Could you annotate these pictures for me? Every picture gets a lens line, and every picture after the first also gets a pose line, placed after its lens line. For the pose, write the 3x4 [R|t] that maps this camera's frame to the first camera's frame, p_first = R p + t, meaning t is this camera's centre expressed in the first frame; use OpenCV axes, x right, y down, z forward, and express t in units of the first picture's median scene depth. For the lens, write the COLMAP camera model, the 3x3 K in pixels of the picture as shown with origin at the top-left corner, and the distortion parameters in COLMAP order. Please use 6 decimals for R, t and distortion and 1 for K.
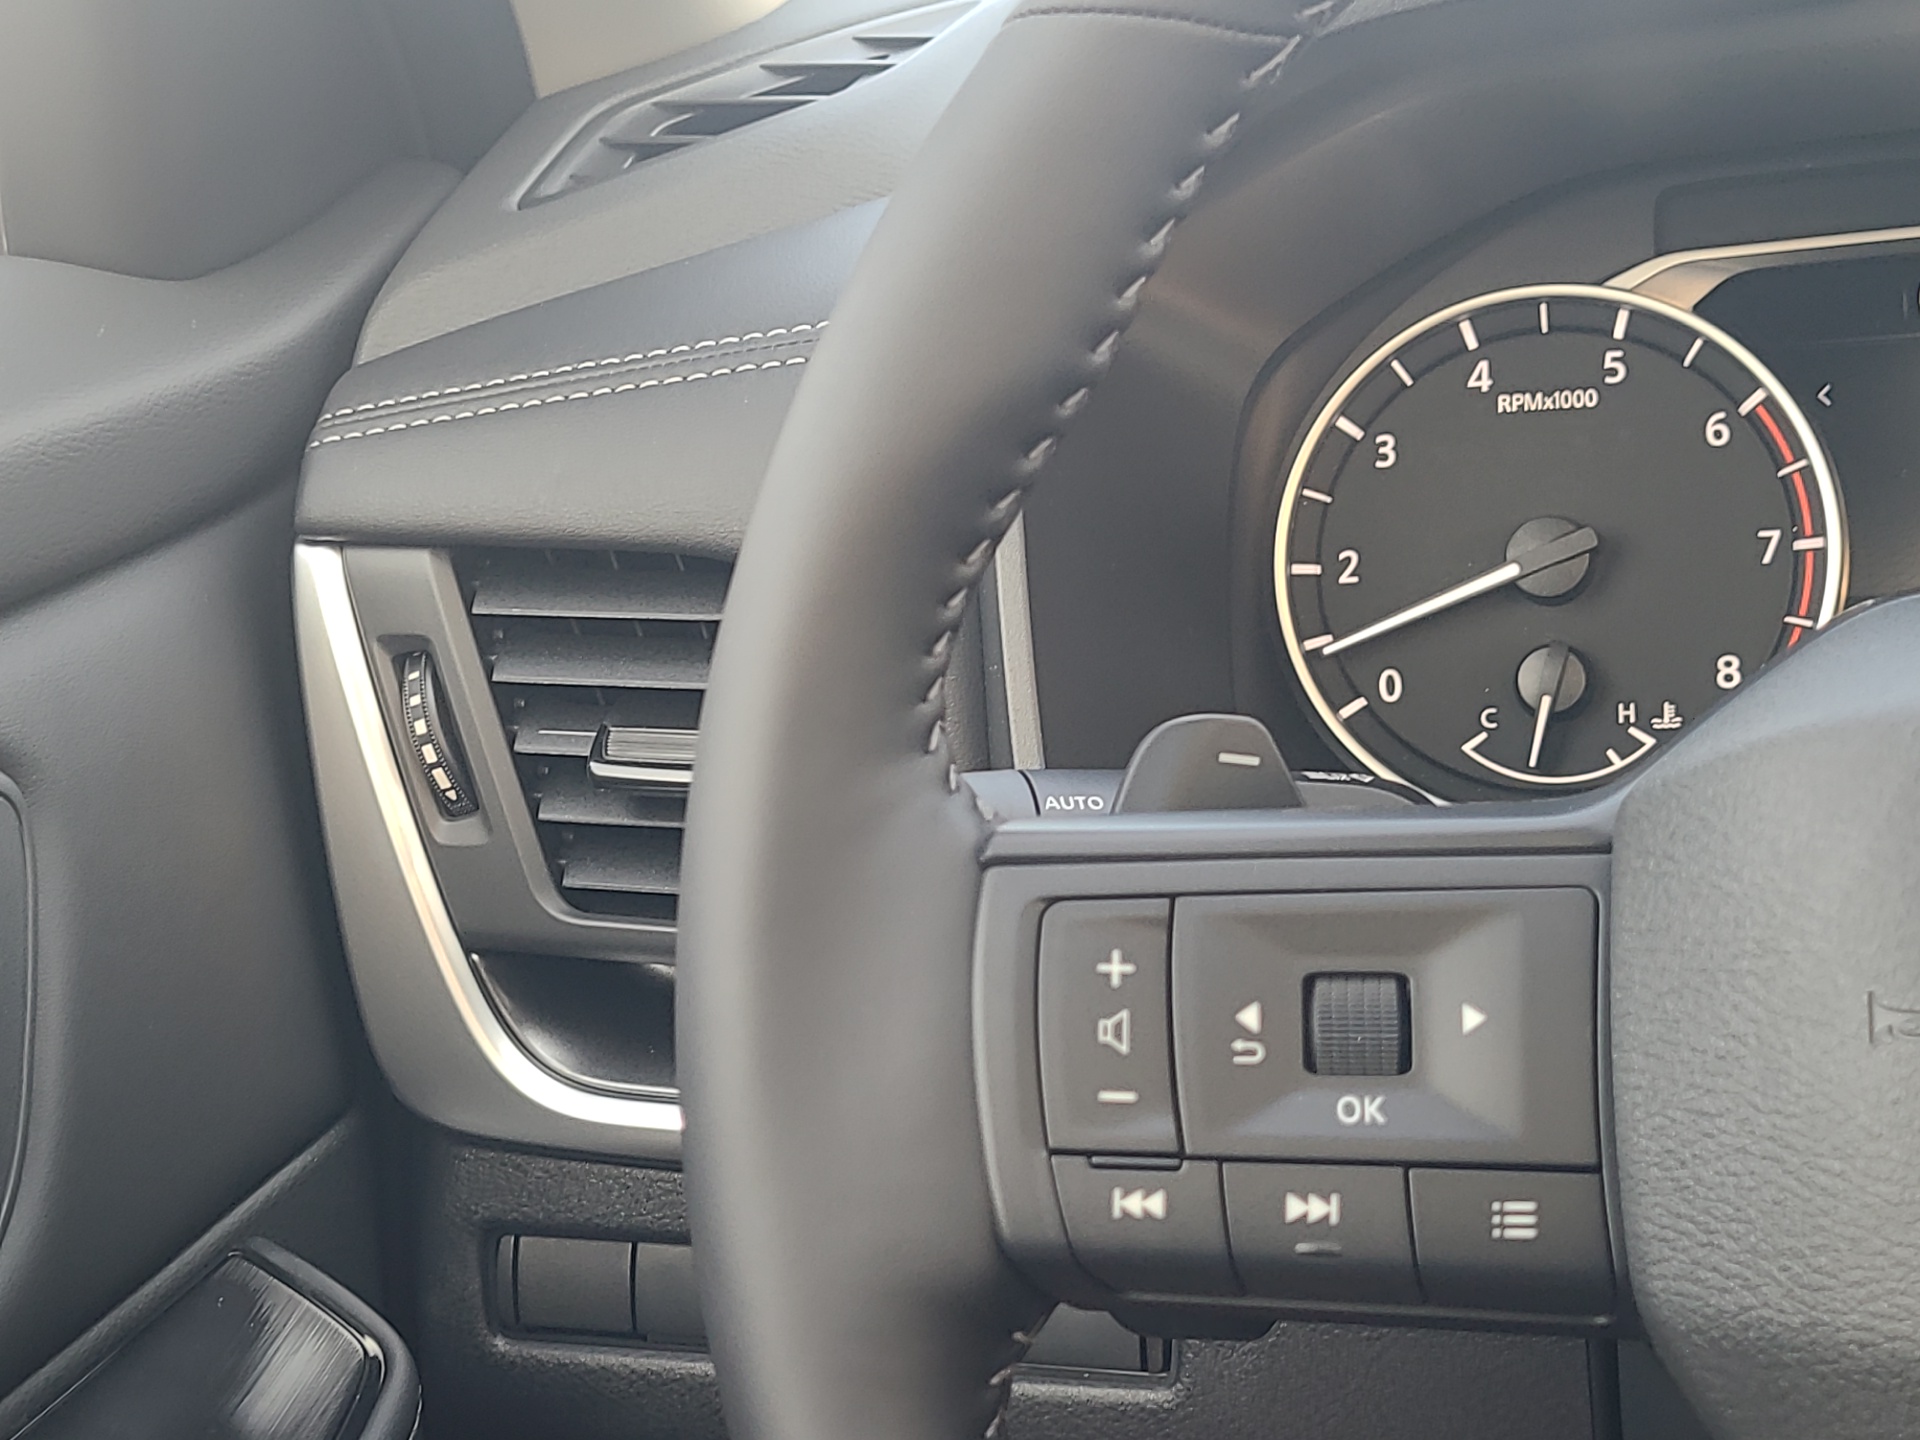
lens RADIAL K [[3004.2, 0, 957.3], [0, 3004.2, 809.0], [0, 0, 1]] dist [0.001737, -0.028868]
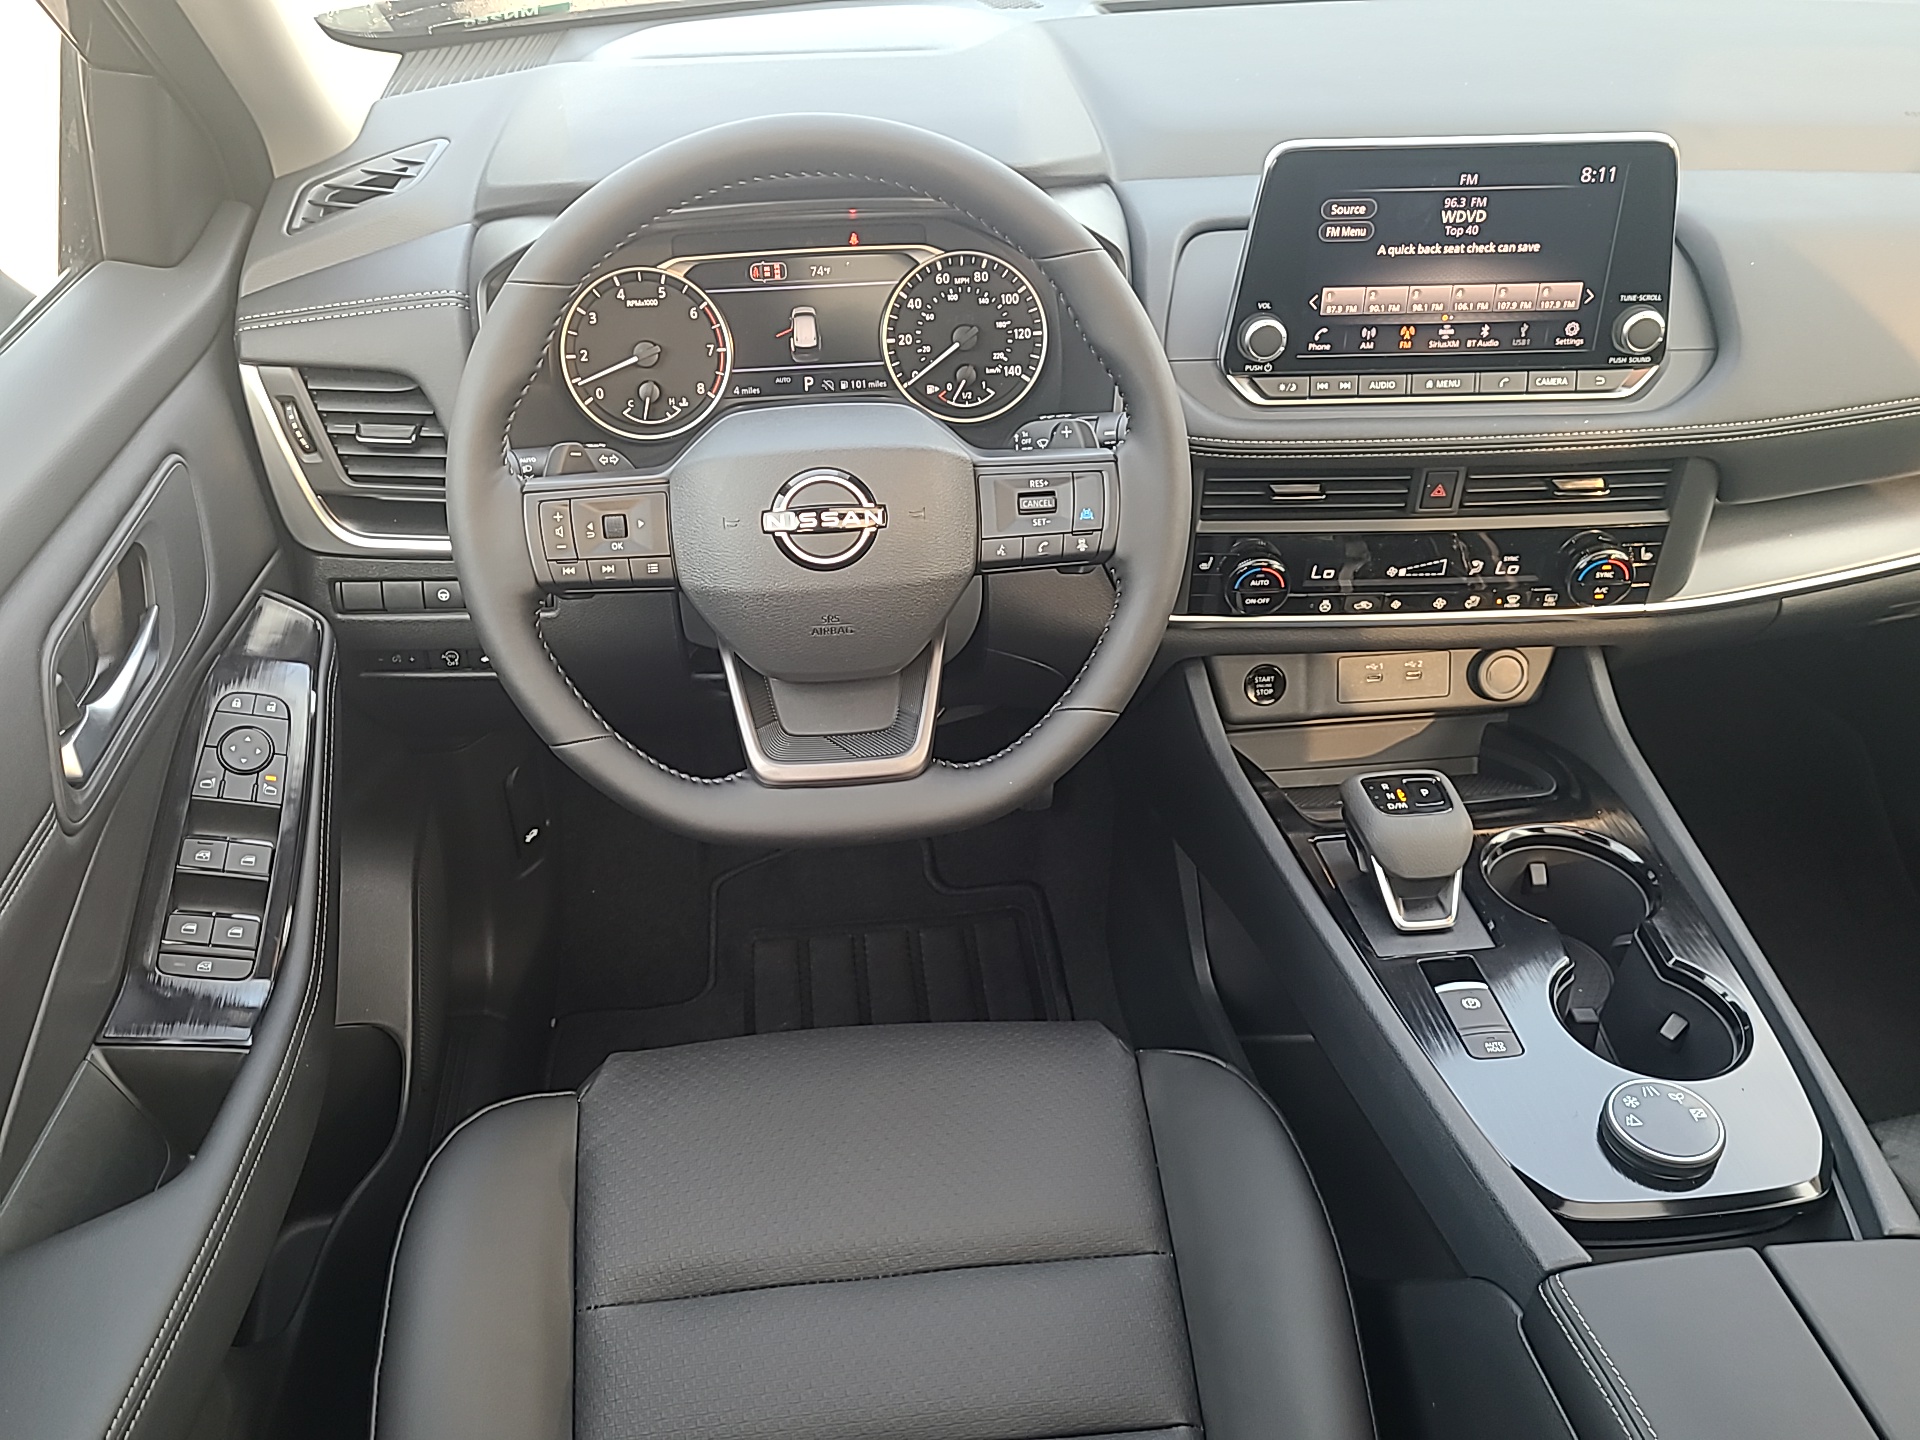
lens RADIAL K [[1578.5, 0, 889.7], [0, 1578.5, 753.9], [0, 0, 1]] dist [0.007098, -0.003837]
pose [[0.940259, -0.115636, 0.320220, -0.160332], [0.019610, 0.957386, 0.288146, -0.160583], [-0.339894, -0.264653, 0.902458, -0.786389]]
